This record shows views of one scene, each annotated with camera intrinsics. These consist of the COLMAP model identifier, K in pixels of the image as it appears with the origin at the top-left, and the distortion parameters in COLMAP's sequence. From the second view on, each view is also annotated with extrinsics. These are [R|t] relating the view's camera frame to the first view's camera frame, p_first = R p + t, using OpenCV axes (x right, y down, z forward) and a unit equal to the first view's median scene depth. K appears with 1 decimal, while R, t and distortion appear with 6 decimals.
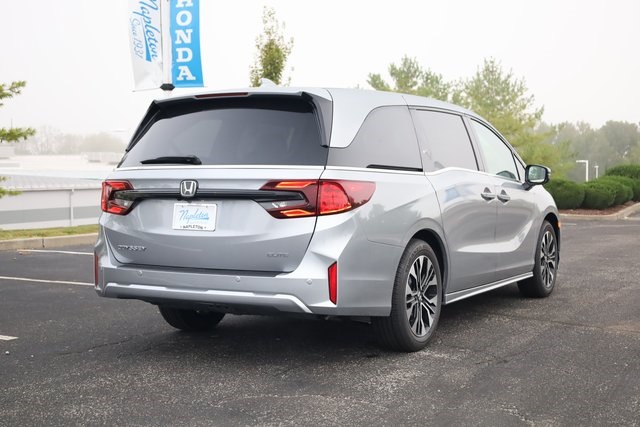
lens RADIAL K [[931.2, 0, 320.0], [0, 931.2, 213.5], [0, 0, 1]] dist [0.013230, 0.013372]
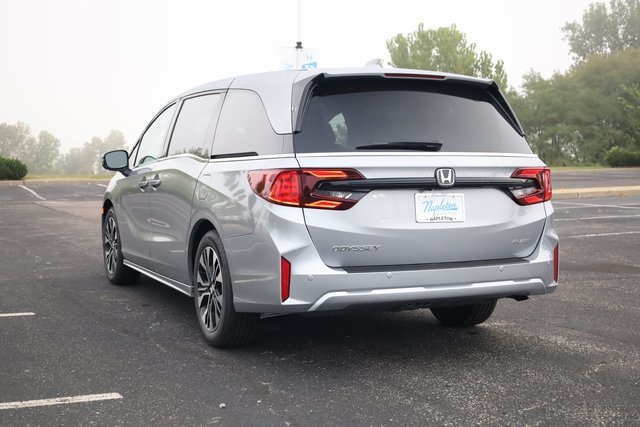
lens RADIAL K [[931.2, 0, 320.0], [0, 931.2, 213.5], [0, 0, 1]] dist [0.013230, 0.013372]
pose [[0.569059, -0.041375, 0.821255, -0.969005], [0.029994, 0.999113, 0.029552, -0.021772], [-0.821750, 0.007816, 0.569795, 0.576311]]
